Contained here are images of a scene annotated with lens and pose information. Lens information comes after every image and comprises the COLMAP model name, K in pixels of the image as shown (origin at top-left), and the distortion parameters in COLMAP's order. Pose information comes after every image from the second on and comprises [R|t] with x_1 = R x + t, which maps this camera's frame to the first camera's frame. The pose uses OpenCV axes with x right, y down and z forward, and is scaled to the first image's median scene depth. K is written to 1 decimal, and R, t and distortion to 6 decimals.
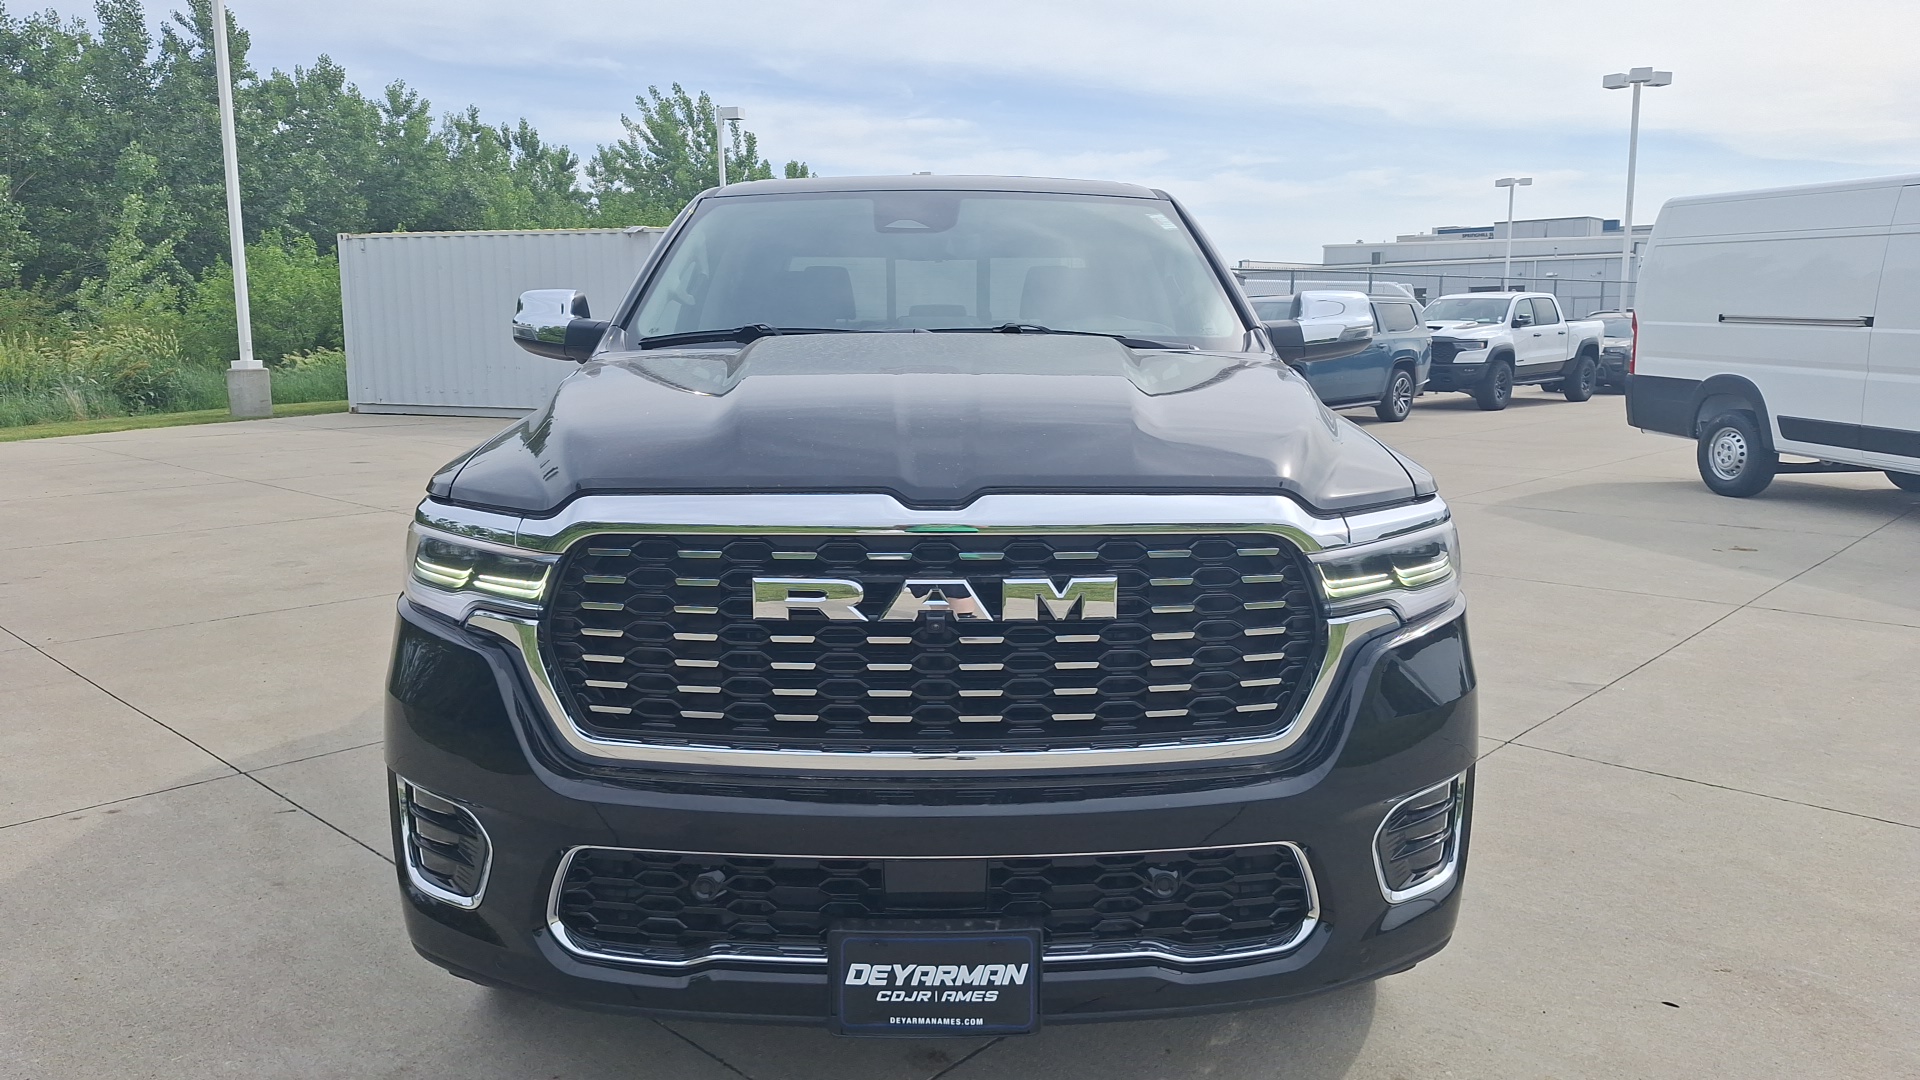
lens RADIAL K [[1351.7, 0, 964.3], [0, 1351.7, 531.6], [0, 0, 1]] dist [0.062351, -0.067243]
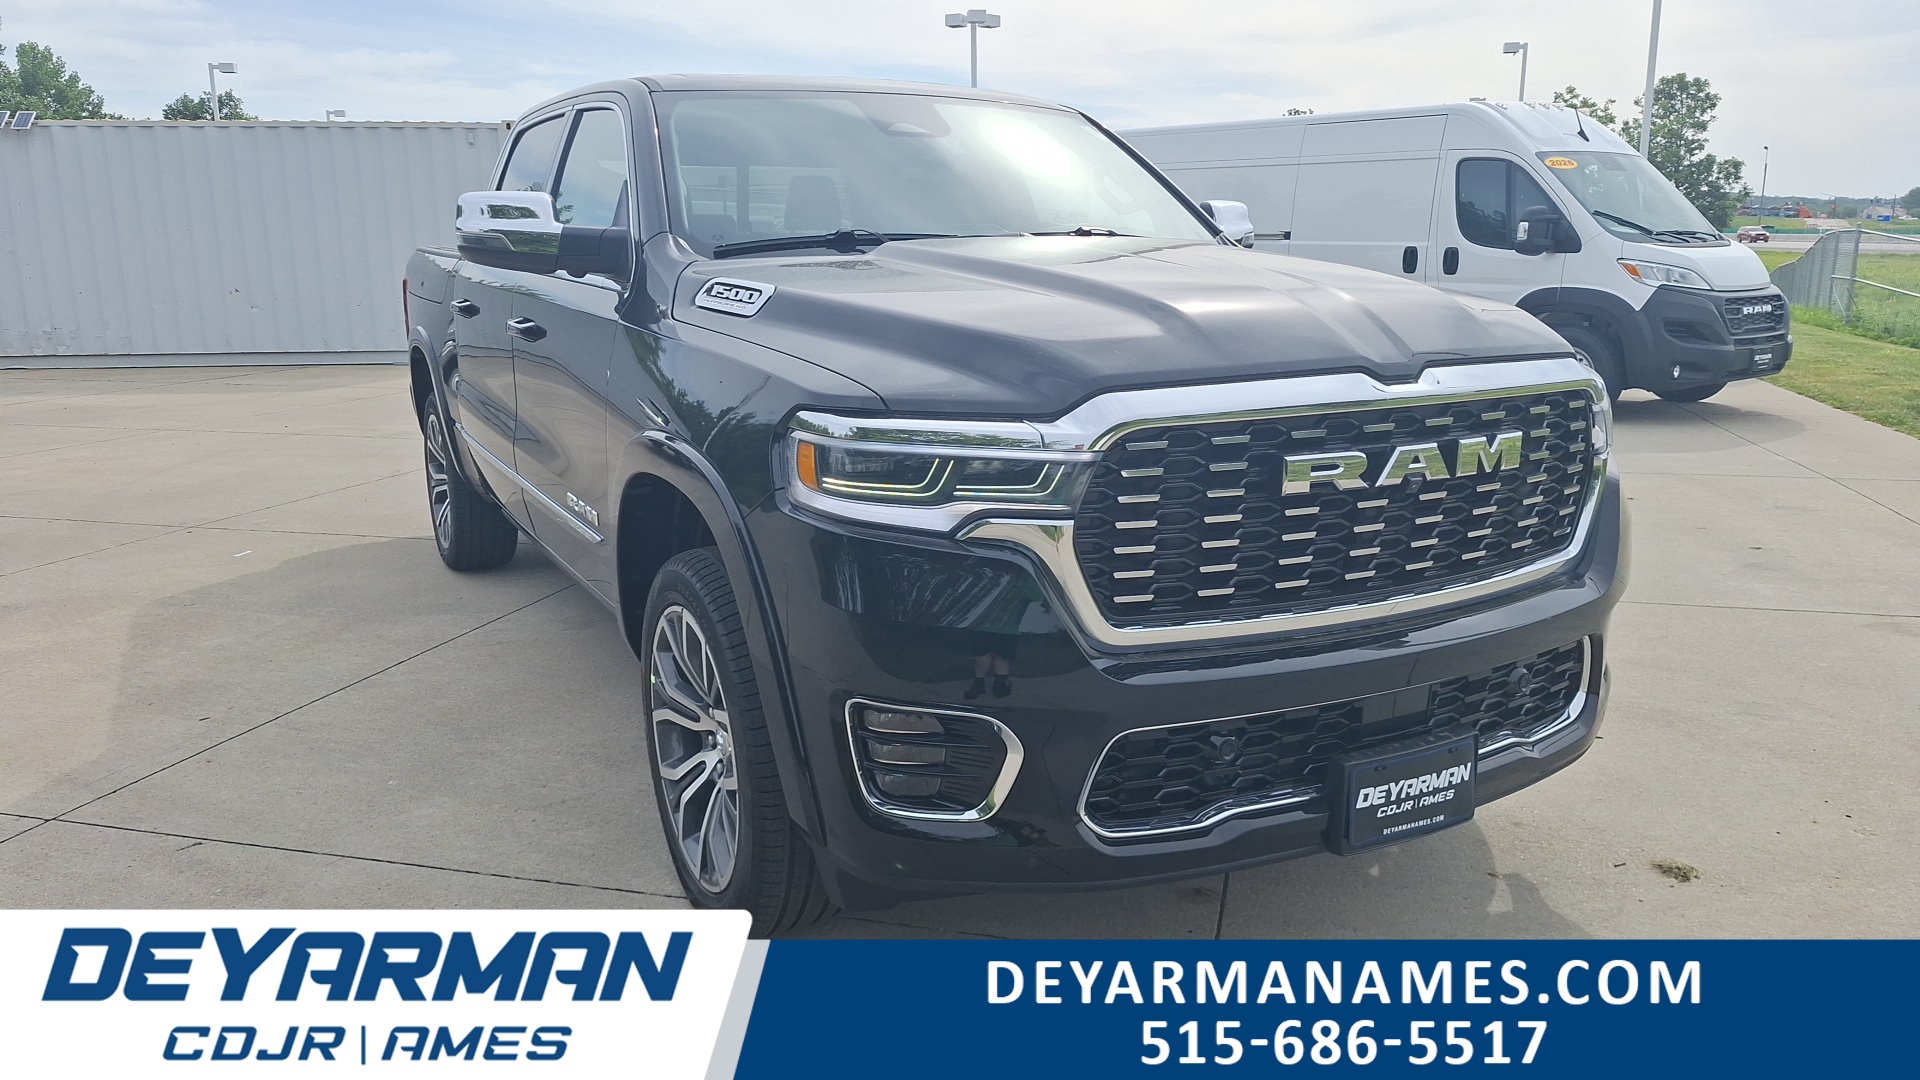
lens RADIAL K [[1331.7, 0, 960.0], [0, 1331.7, 540.0], [0, 0, 1]] dist [0.108797, -0.115405]
pose [[0.880459, -0.107982, 0.461662, -0.564039], [0.078001, 0.993441, 0.083606, -0.006131], [-0.467662, -0.037602, 0.883107, 0.110186]]
